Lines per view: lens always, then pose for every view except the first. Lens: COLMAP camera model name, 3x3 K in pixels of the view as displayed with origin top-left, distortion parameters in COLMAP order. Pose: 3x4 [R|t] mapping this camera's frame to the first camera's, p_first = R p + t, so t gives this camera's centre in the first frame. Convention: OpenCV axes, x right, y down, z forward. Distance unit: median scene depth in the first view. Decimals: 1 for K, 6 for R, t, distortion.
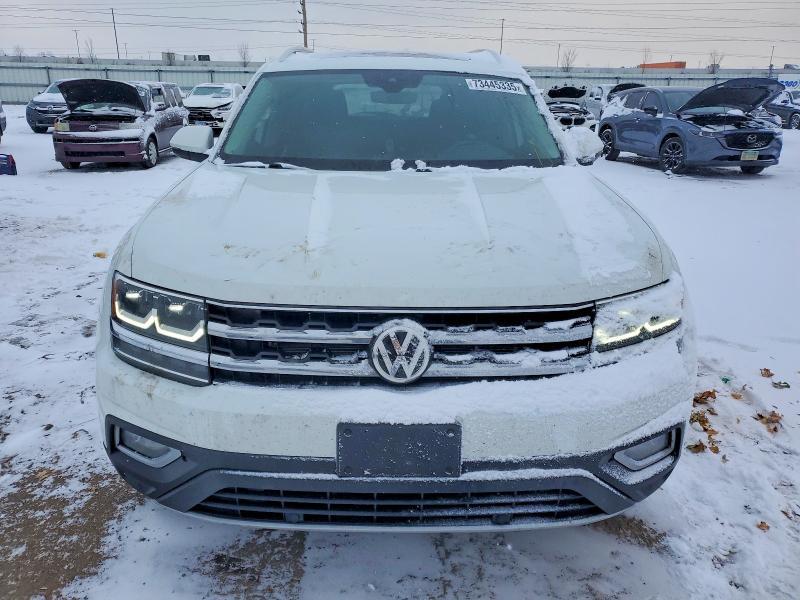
lens RADIAL K [[586.7, 0, 400.0], [0, 586.7, 300.0], [0, 0, 1]] dist [0.000221, 0.109085]
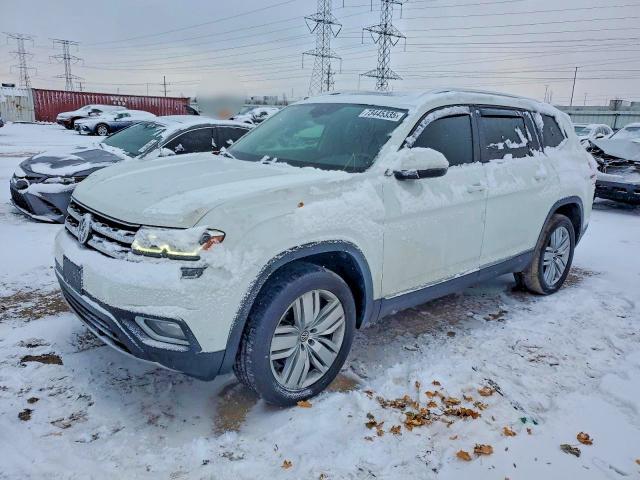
lens RADIAL K [[469.3, 0, 320.0], [0, 469.3, 240.0], [0, 0, 1]] dist [0.000221, 0.109085]
pose [[0.659319, 0.199987, -0.724778, 1.702223], [-0.277156, 0.960737, 0.012970, -0.120726], [0.698915, 0.192325, 0.688861, 0.415443]]
